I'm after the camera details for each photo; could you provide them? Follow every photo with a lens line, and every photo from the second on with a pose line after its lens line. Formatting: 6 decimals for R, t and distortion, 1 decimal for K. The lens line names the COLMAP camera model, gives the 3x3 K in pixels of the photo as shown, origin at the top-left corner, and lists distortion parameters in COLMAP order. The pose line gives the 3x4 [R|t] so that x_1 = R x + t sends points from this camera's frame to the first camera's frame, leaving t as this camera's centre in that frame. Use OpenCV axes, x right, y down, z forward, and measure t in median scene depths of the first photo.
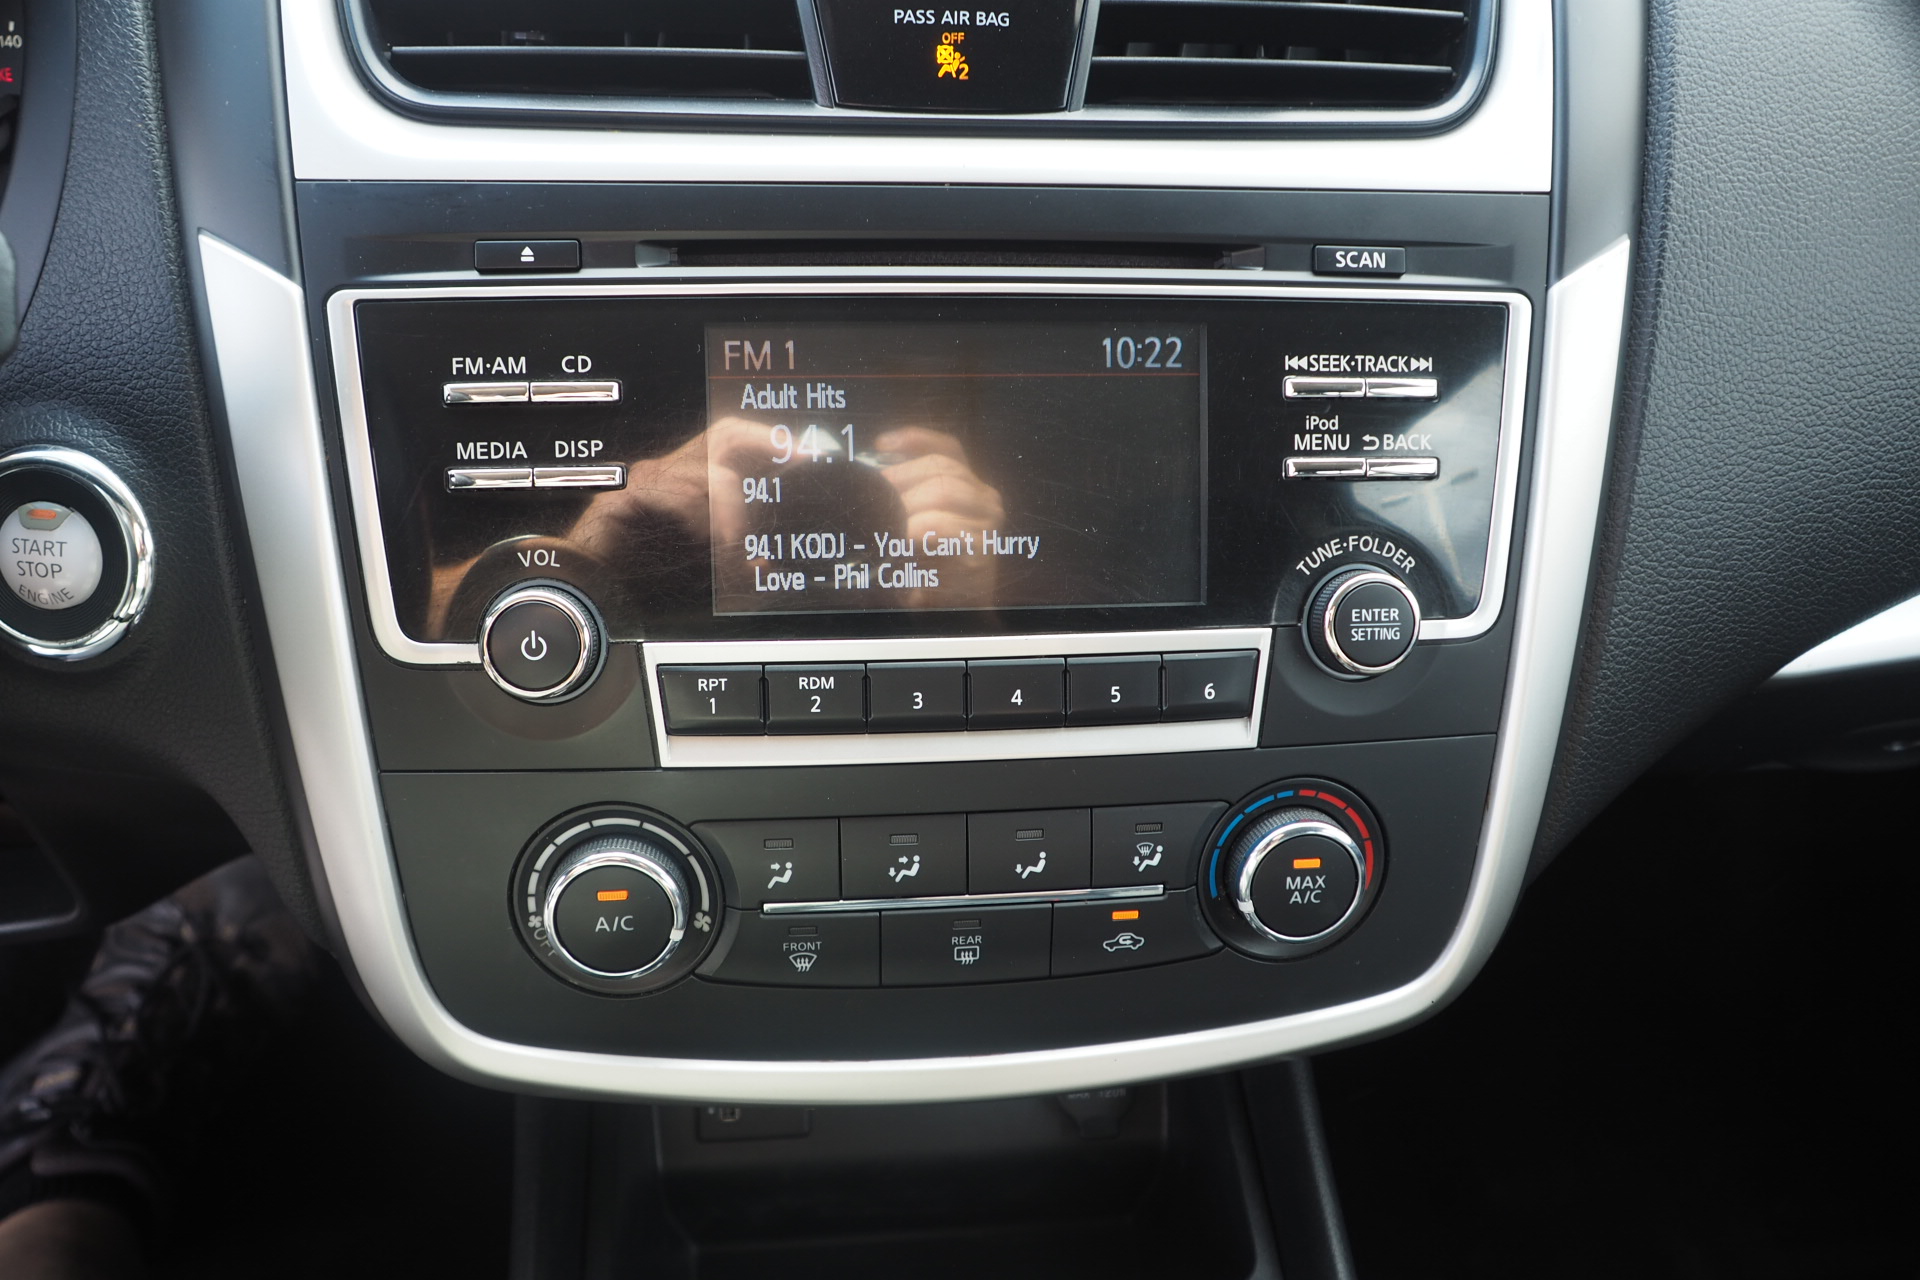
lens RADIAL K [[1336.6, 0, 960.0], [0, 1336.6, 640.0], [0, 0, 1]] dist [-0.035601, -0.001304]
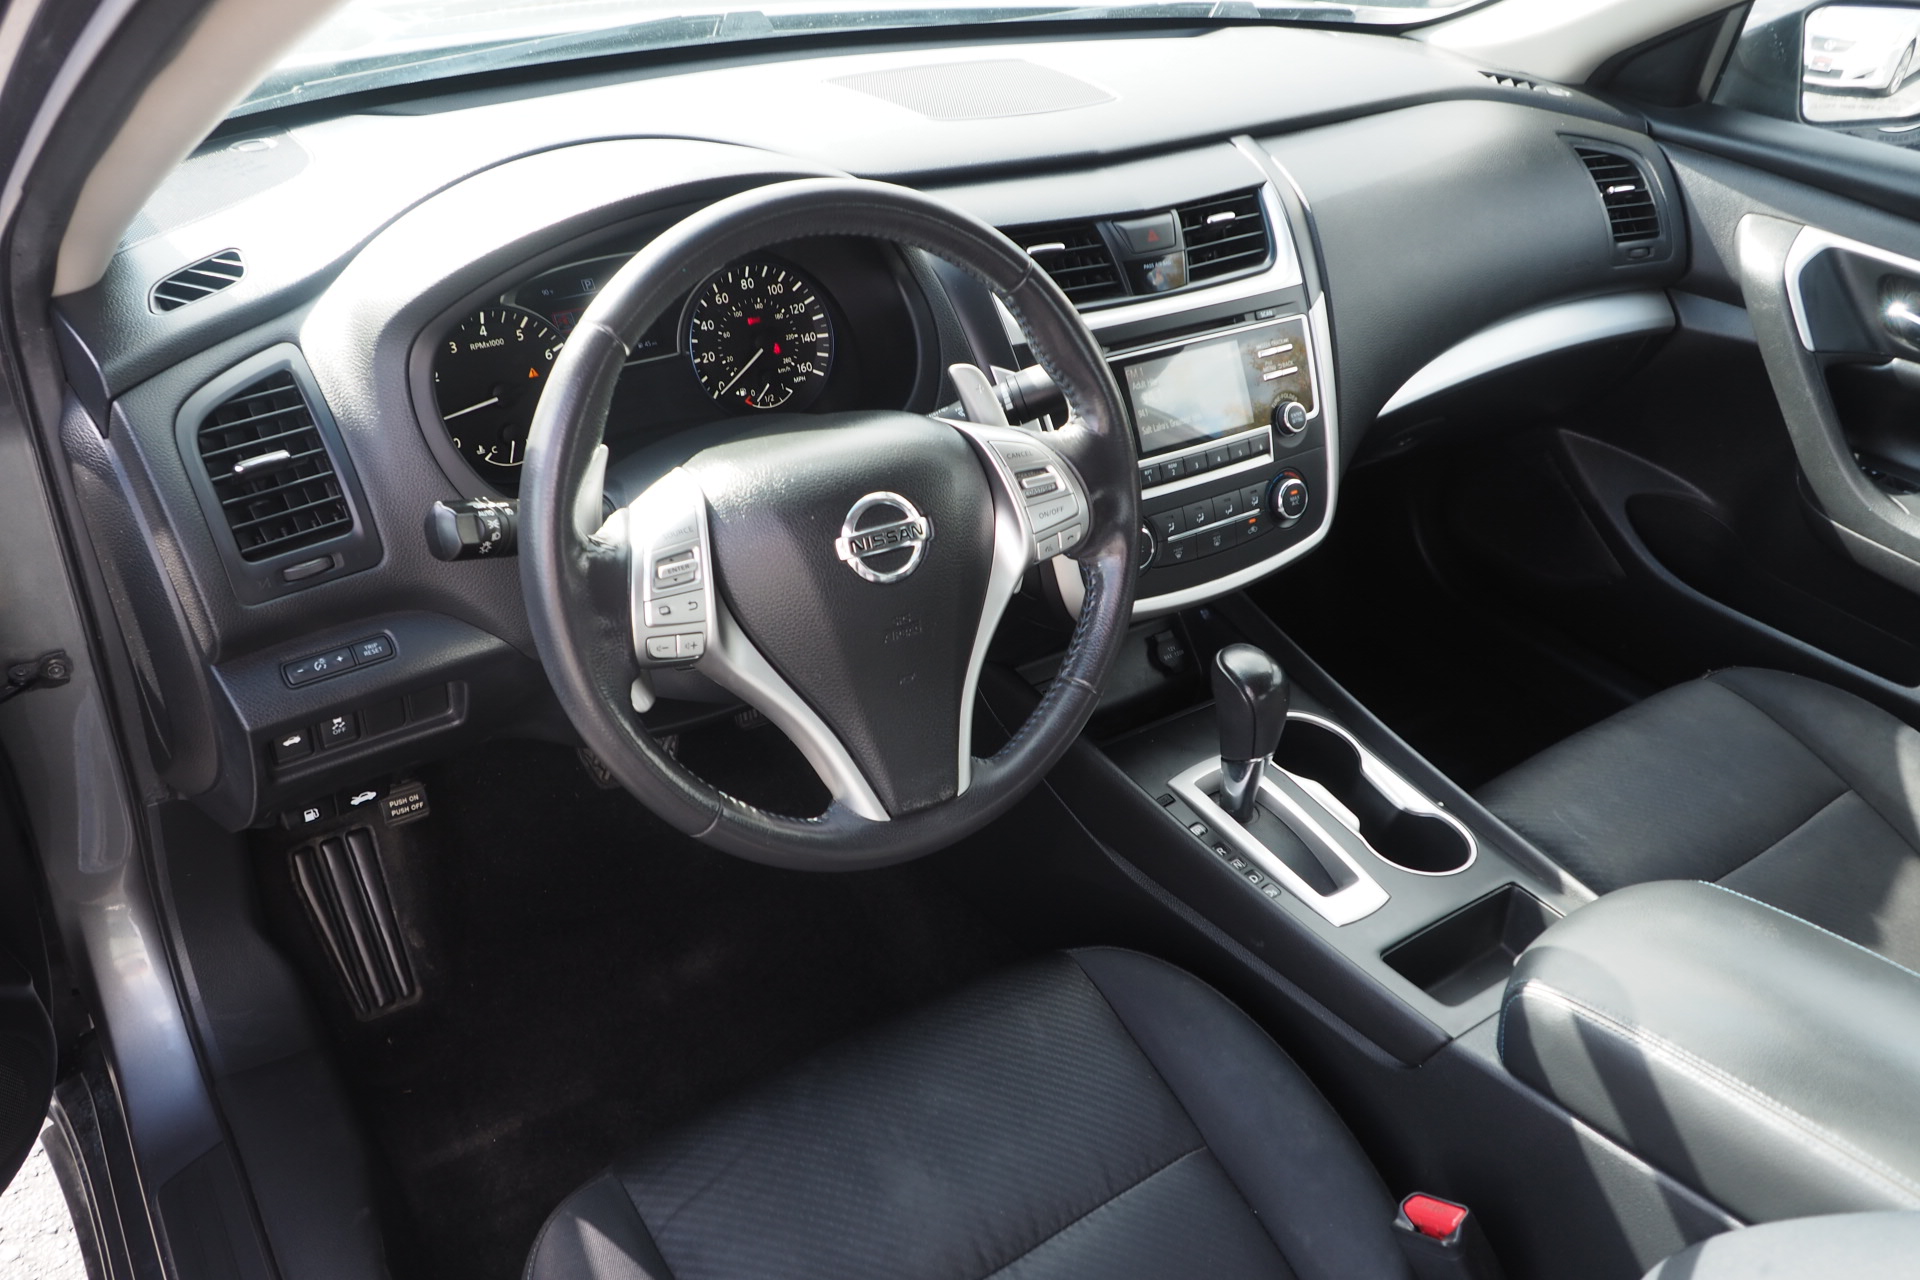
lens RADIAL K [[1495.0, 0, 960.0], [0, 1495.0, 640.0], [0, 0, 1]] dist [-0.039038, -0.000576]
pose [[0.881511, -0.254833, 0.397490, -2.126020], [0.257678, 0.965074, 0.047263, 0.136969], [-0.395652, 0.060762, 0.916388, -2.141425]]
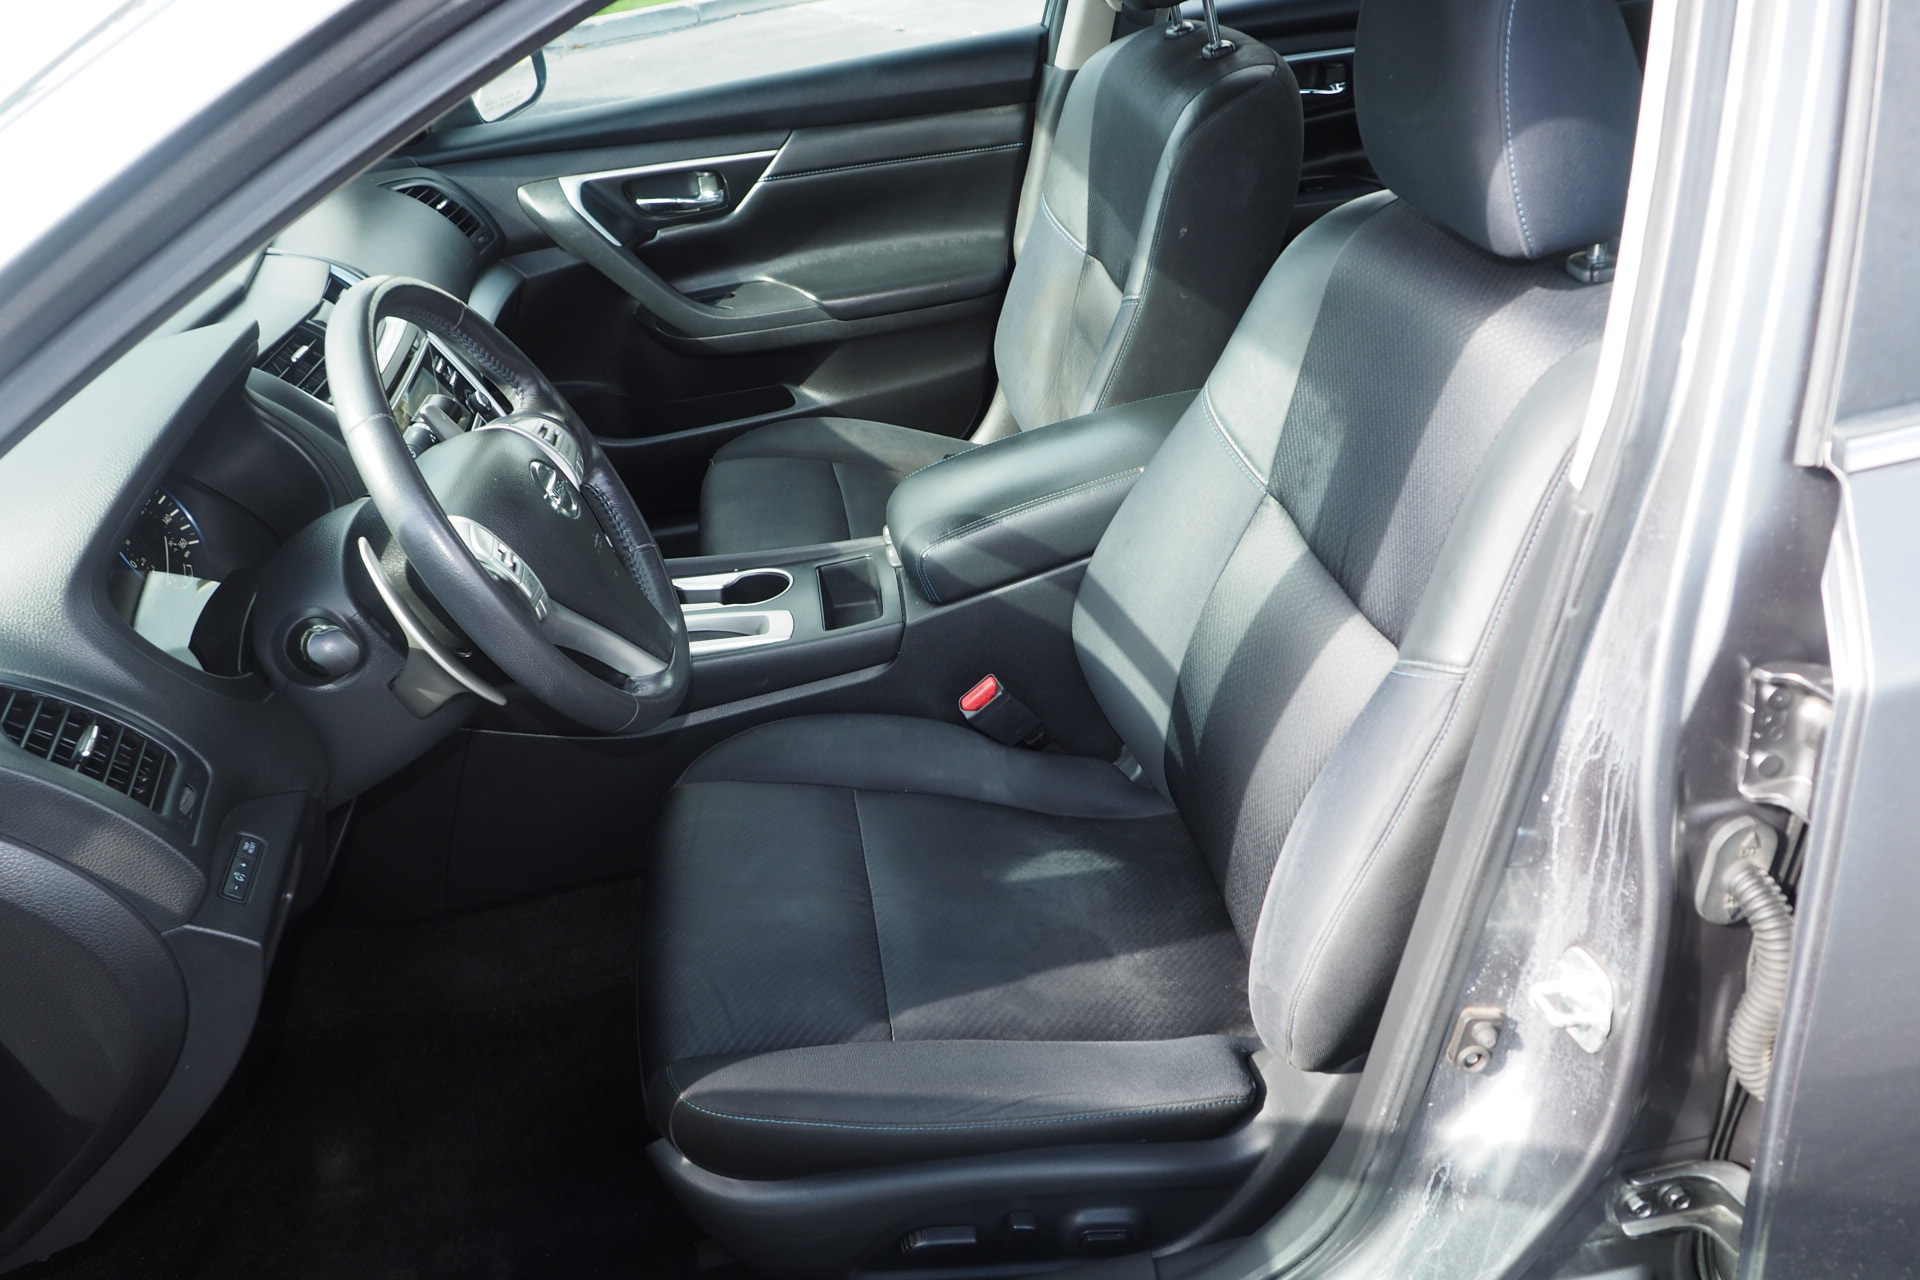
lens RADIAL K [[1495.0, 0, 960.0], [0, 1495.0, 640.0], [0, 0, 1]] dist [-0.039038, -0.000576]
pose [[-0.058433, -0.532563, 0.844371, -4.385927], [0.653856, 0.618725, 0.435492, -0.629525], [-0.754360, 0.577543, 0.312066, -1.312034]]
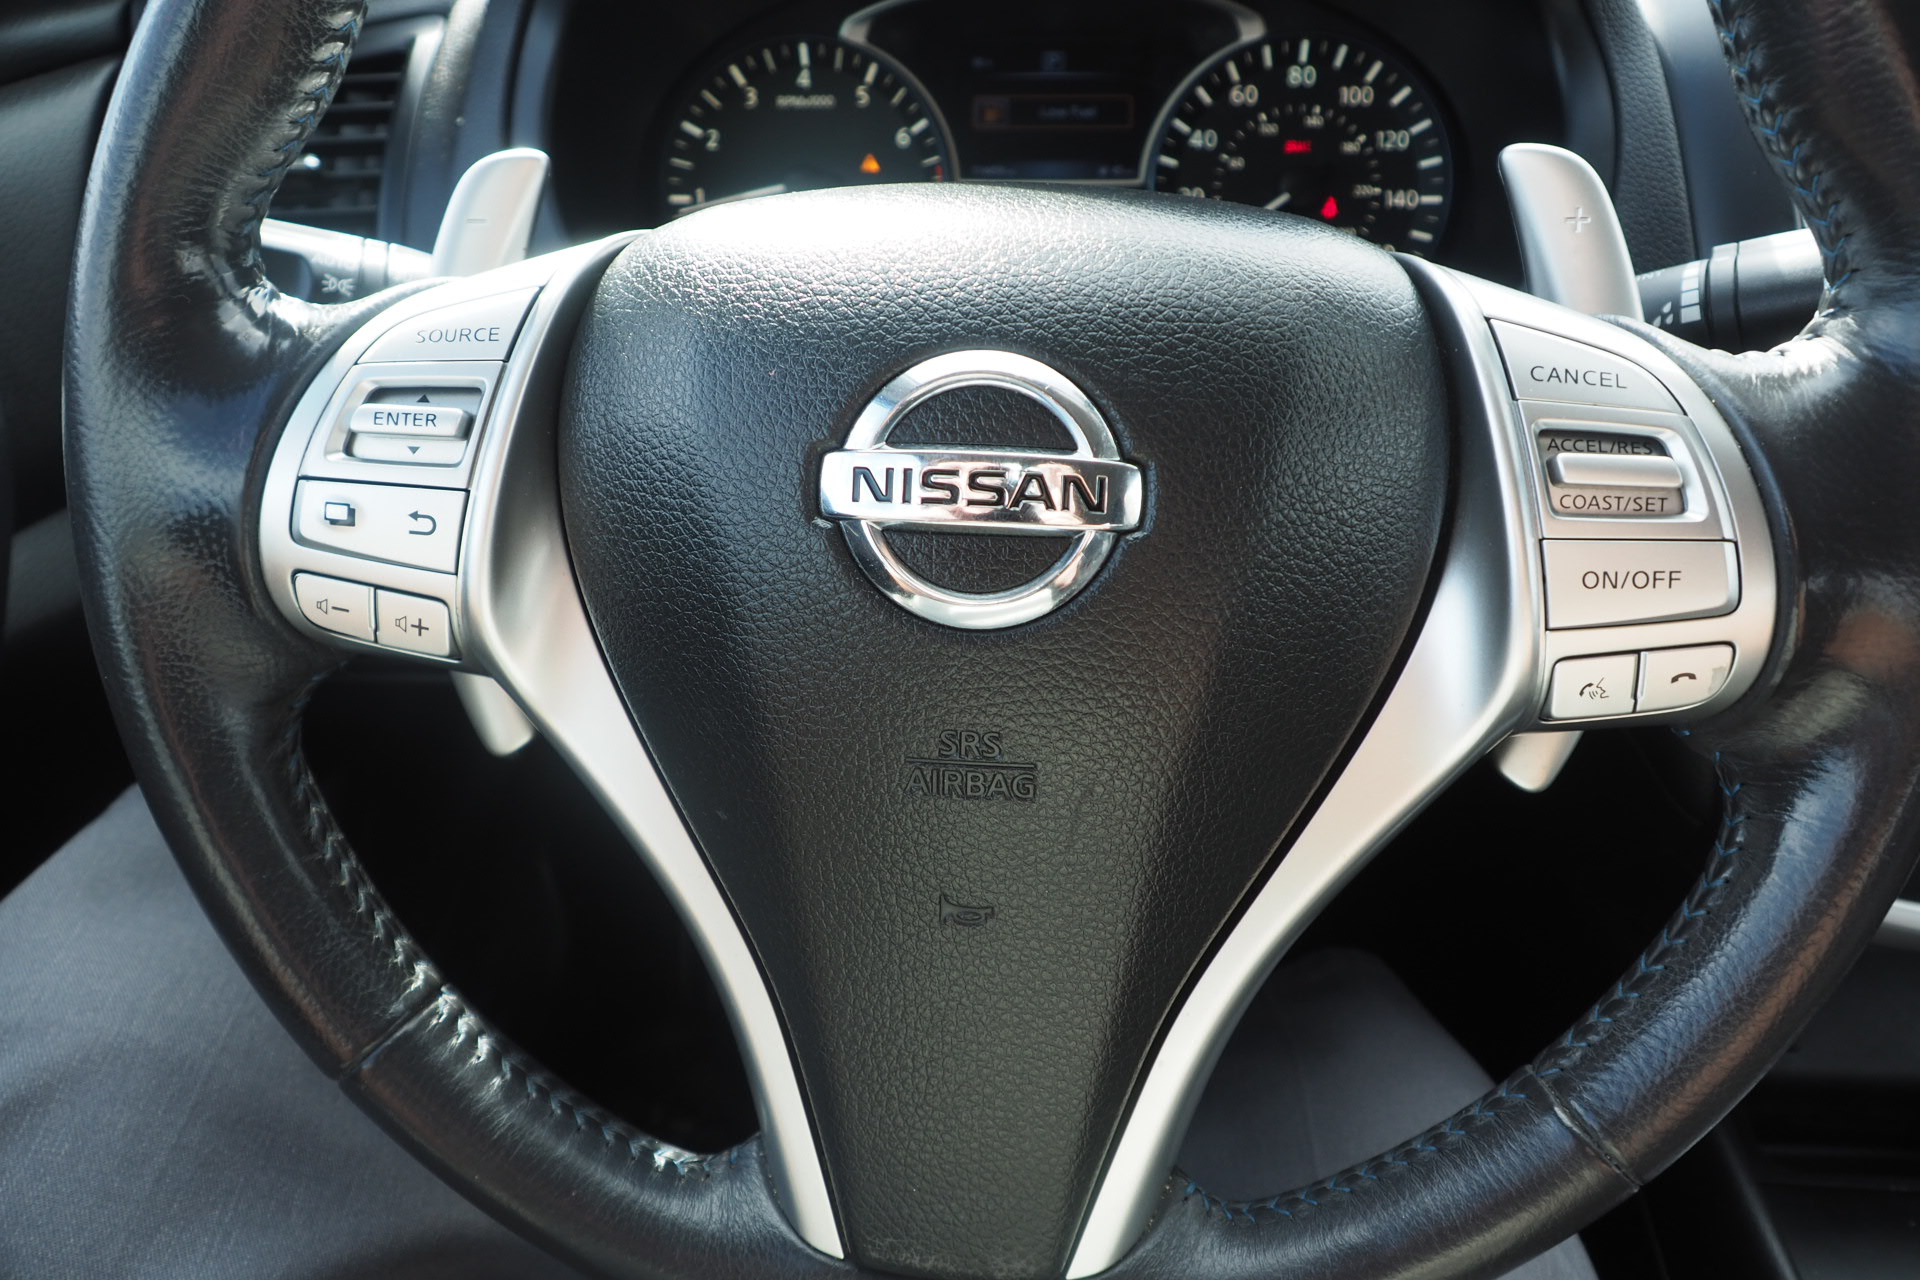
lens RADIAL K [[1336.6, 0, 960.0], [0, 1336.6, 640.0], [0, 0, 1]] dist [-0.035601, -0.001304]
pose [[0.980042, 0.048750, -0.192719, -1.011055], [-0.057863, 0.997443, -0.041942, 0.172438], [0.190181, 0.052256, 0.980357, -0.446186]]
